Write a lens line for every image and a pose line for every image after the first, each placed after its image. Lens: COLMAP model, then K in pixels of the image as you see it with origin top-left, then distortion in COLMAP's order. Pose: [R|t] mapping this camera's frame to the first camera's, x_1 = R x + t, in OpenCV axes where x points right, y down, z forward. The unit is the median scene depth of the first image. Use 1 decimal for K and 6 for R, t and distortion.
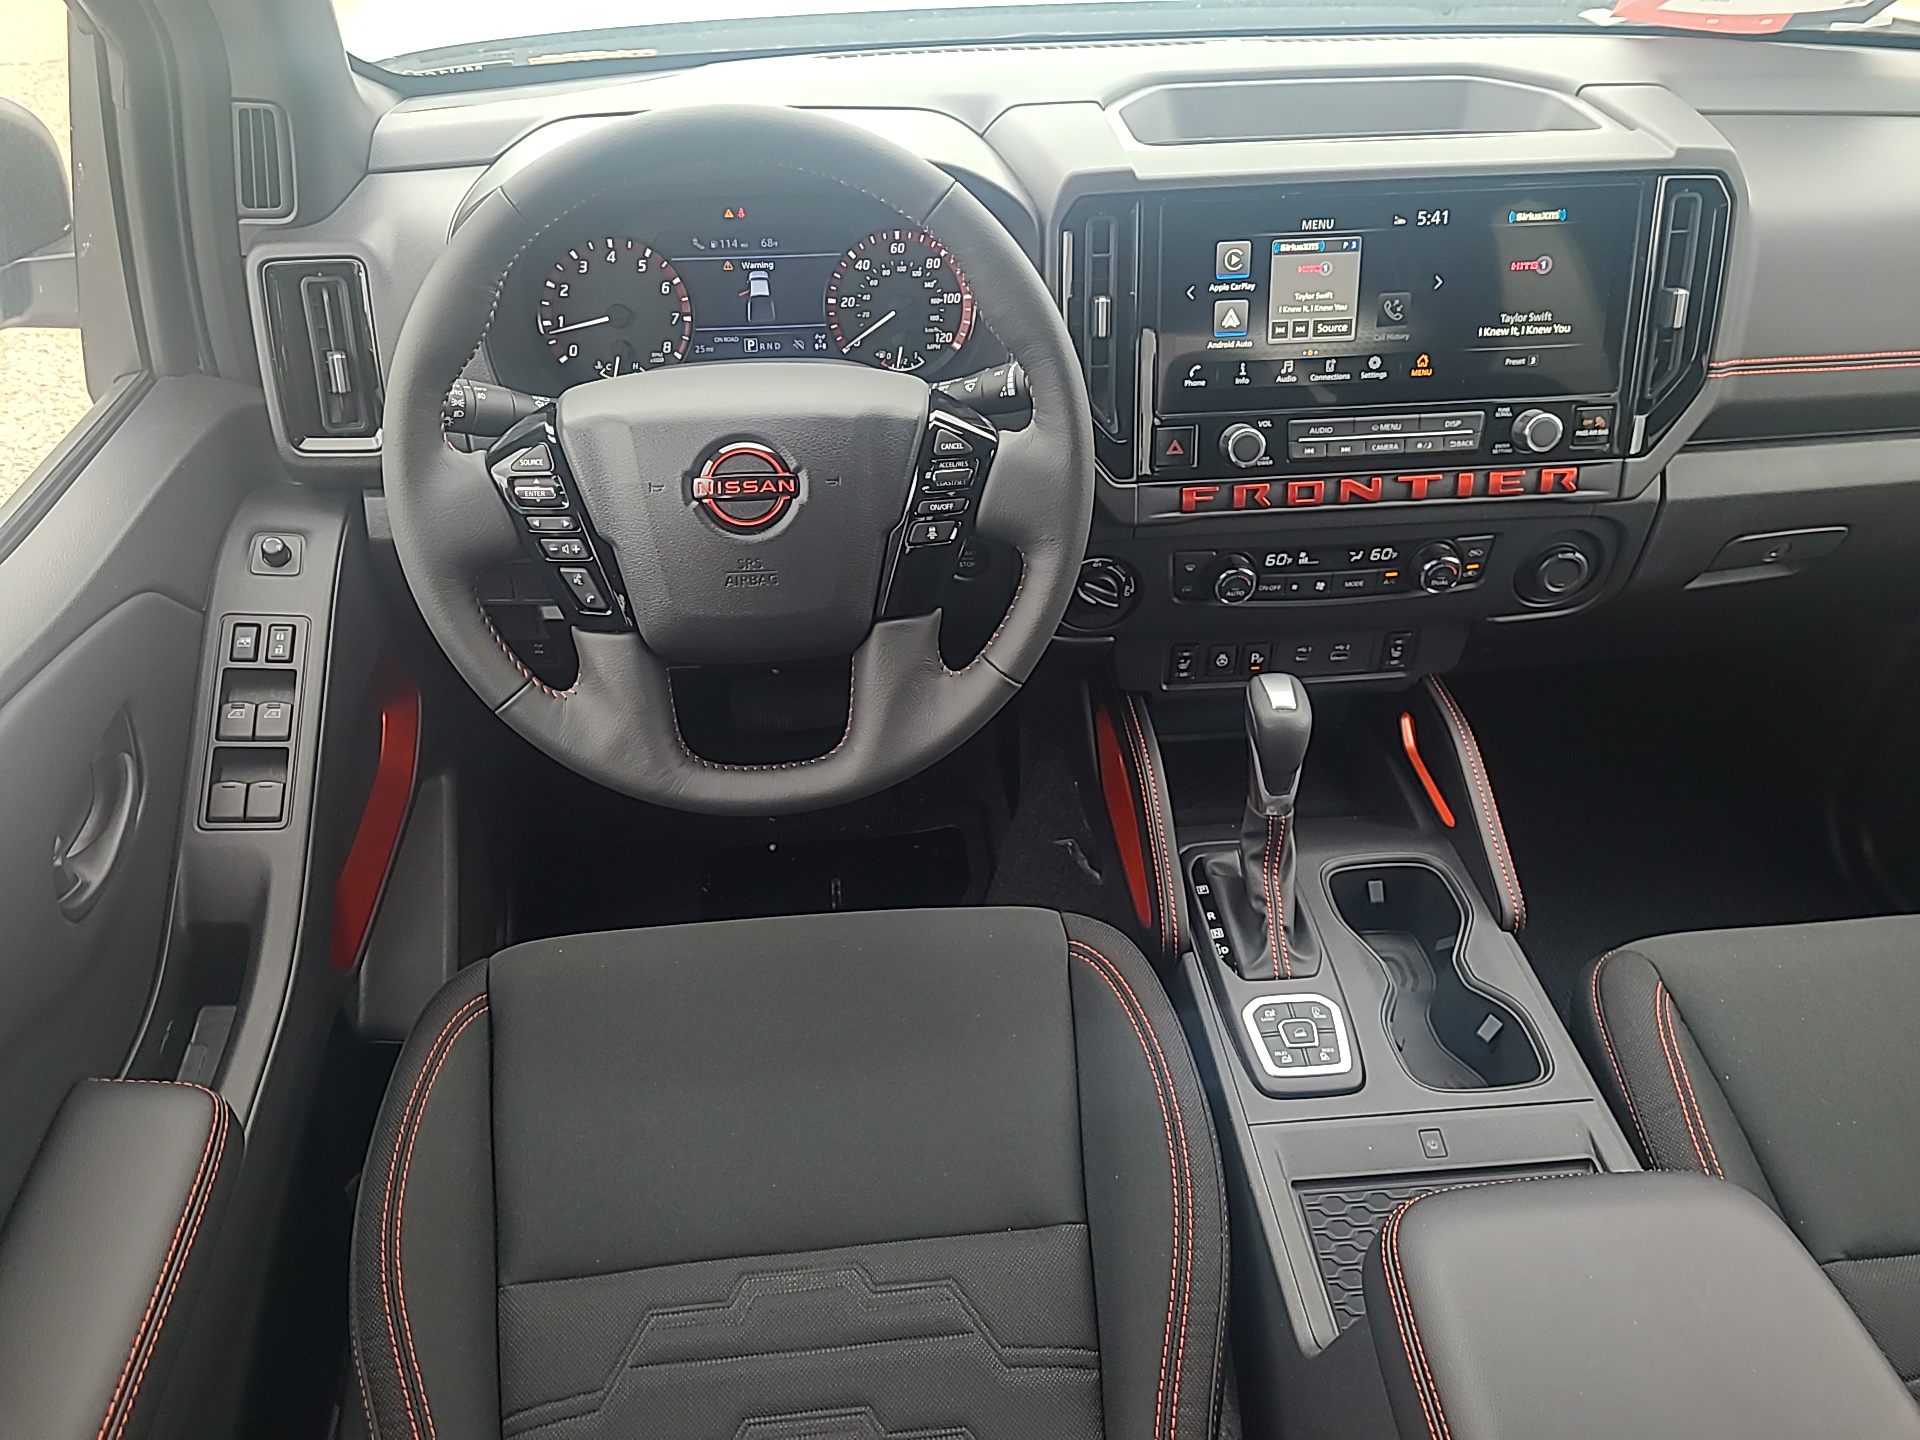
lens RADIAL K [[1489.4, 0, 954.7], [0, 1489.4, 700.3], [0, 0, 1]] dist [0.056927, -0.051898]
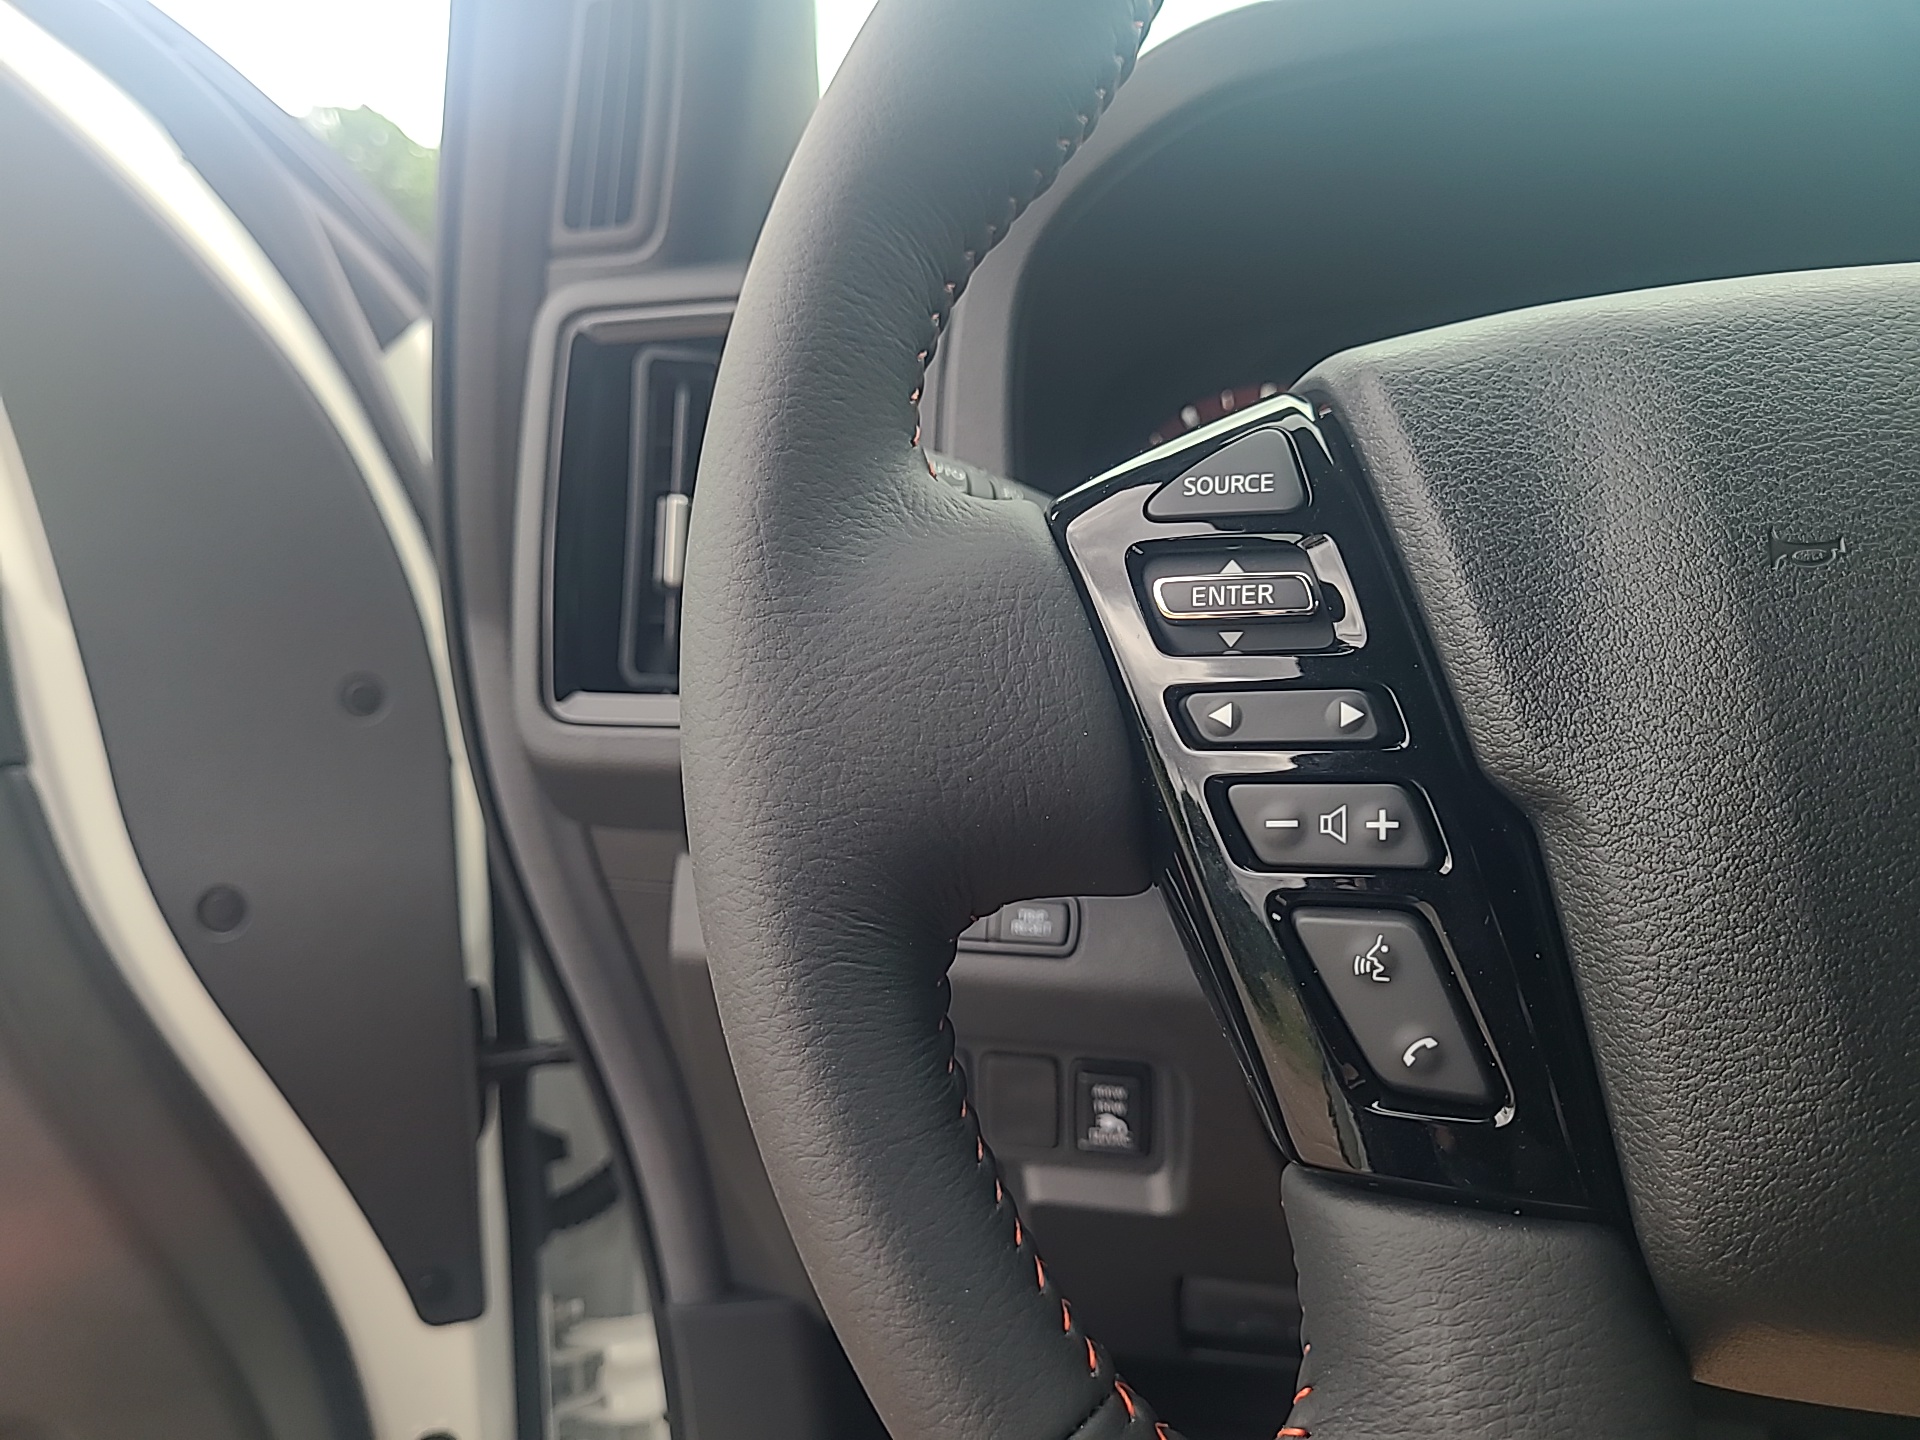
lens RADIAL K [[1484.1, 0, 960.0], [0, 1484.1, 720.0], [0, 0, 1]] dist [0.000878, 0.000284]
pose [[0.967932, 0.027338, -0.249721, -0.208407], [-0.125954, 0.912898, -0.388269, -0.013862], [0.217355, 0.407271, 0.887066, 0.619953]]
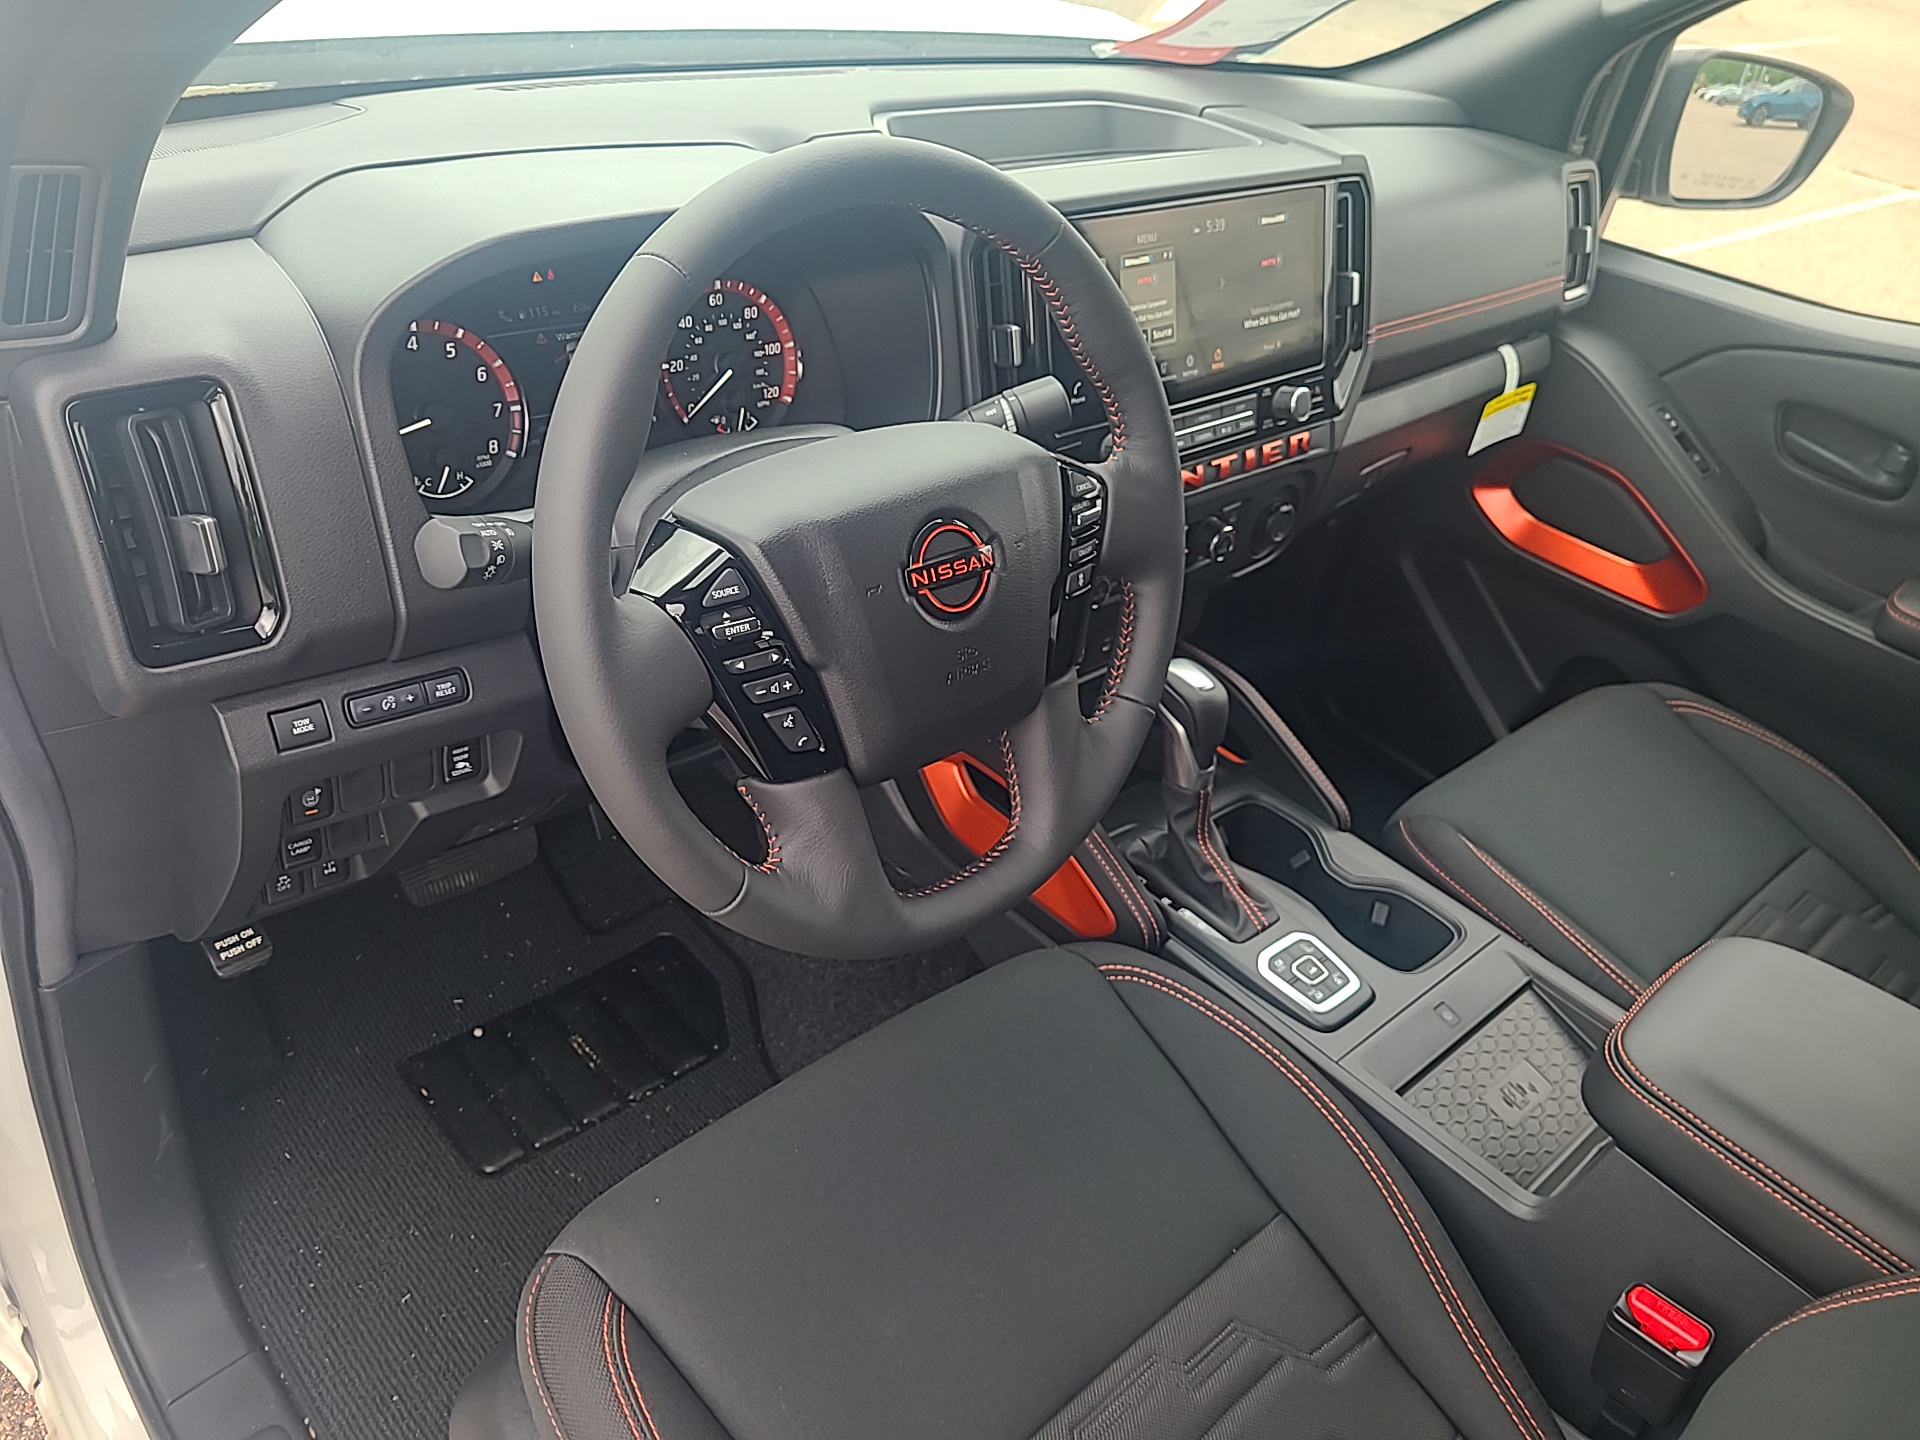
lens RADIAL K [[1489.4, 0, 954.7], [0, 1489.4, 700.3], [0, 0, 1]] dist [0.056927, -0.051898]
pose [[0.784975, -0.244700, 0.569154, -0.519577], [0.255703, 0.964758, 0.062120, -0.096304], [-0.564297, 0.096772, 0.819881, 0.224514]]
